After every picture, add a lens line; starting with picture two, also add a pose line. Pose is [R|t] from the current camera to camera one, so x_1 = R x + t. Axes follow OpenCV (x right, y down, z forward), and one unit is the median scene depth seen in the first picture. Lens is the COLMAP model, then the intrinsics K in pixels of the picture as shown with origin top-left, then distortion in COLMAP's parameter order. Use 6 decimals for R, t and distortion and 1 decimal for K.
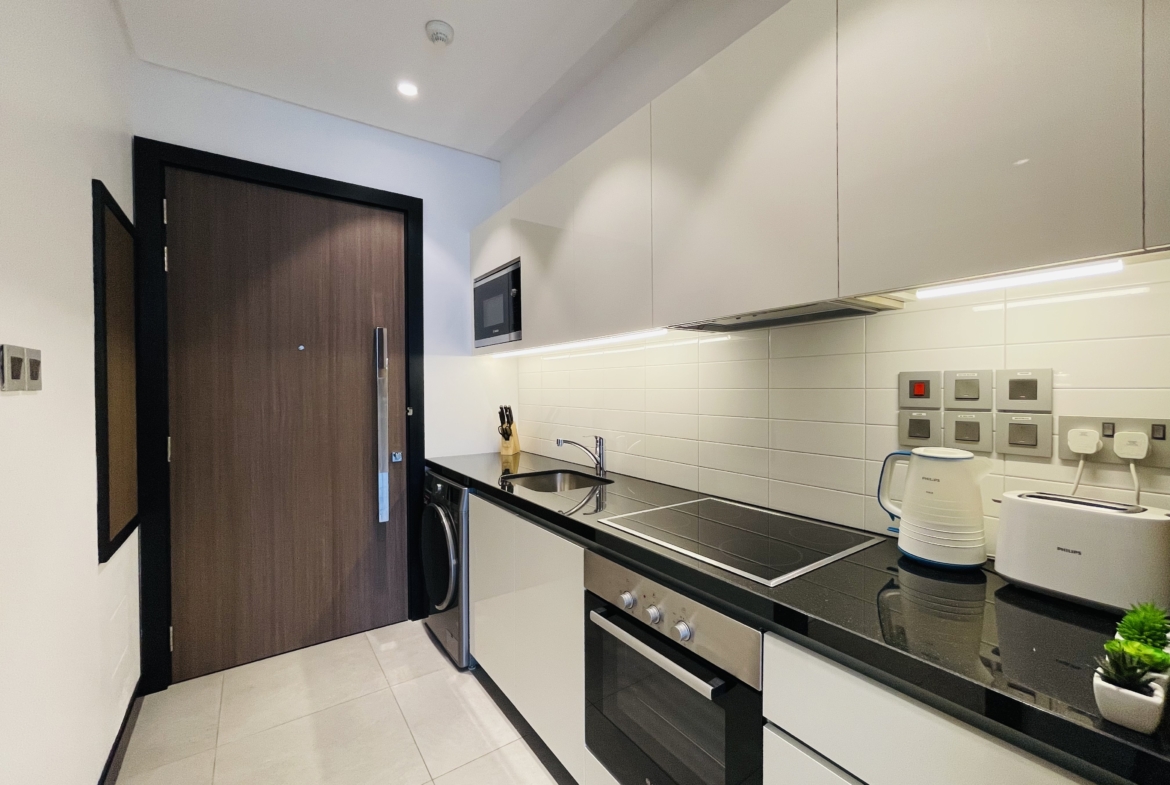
lens RADIAL K [[472.0, 0, 576.6], [0, 472.0, 394.1], [0, 0, 1]] dist [-0.002258, 0.001695]
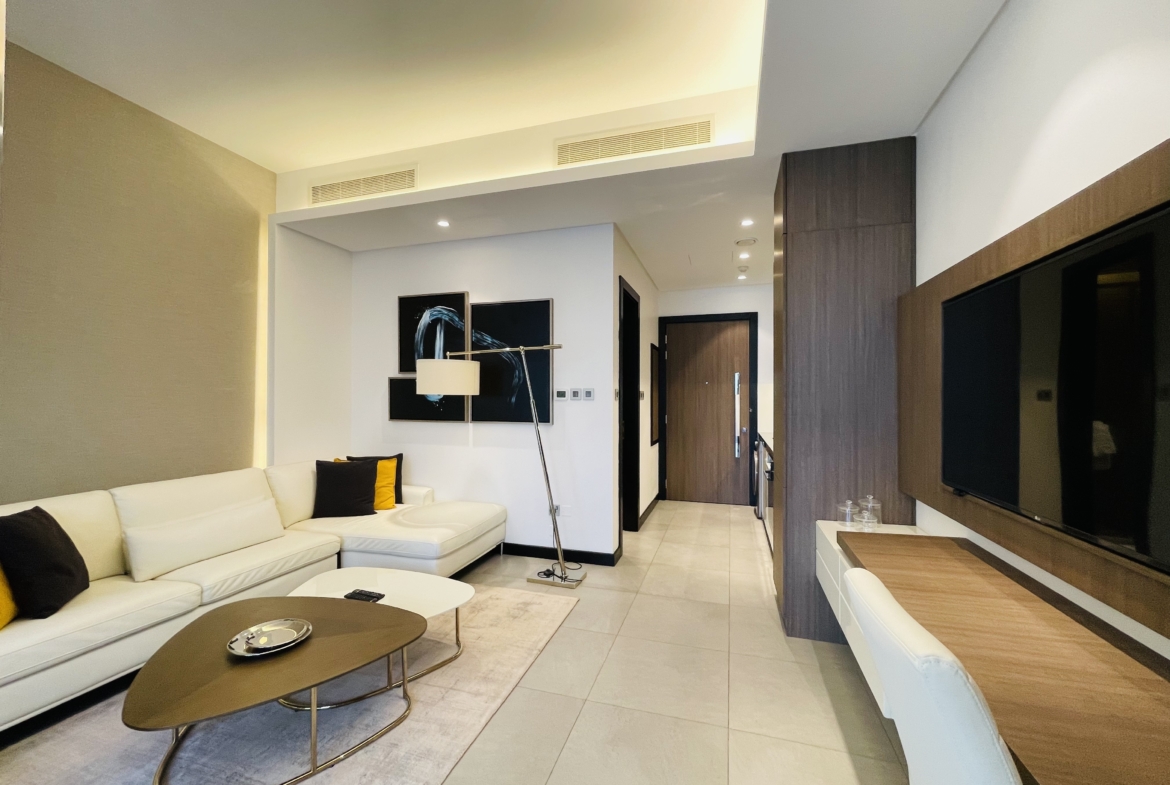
lens RADIAL K [[472.0, 0, 582.7], [0, 472.0, 395.1], [0, 0, 1]] dist [-0.002258, 0.001695]
pose [[0.627101, 0.005825, -0.778916, 0.946575], [-0.014036, 0.999894, -0.003823, -0.014000], [0.778812, 0.013330, 0.627116, -1.078233]]
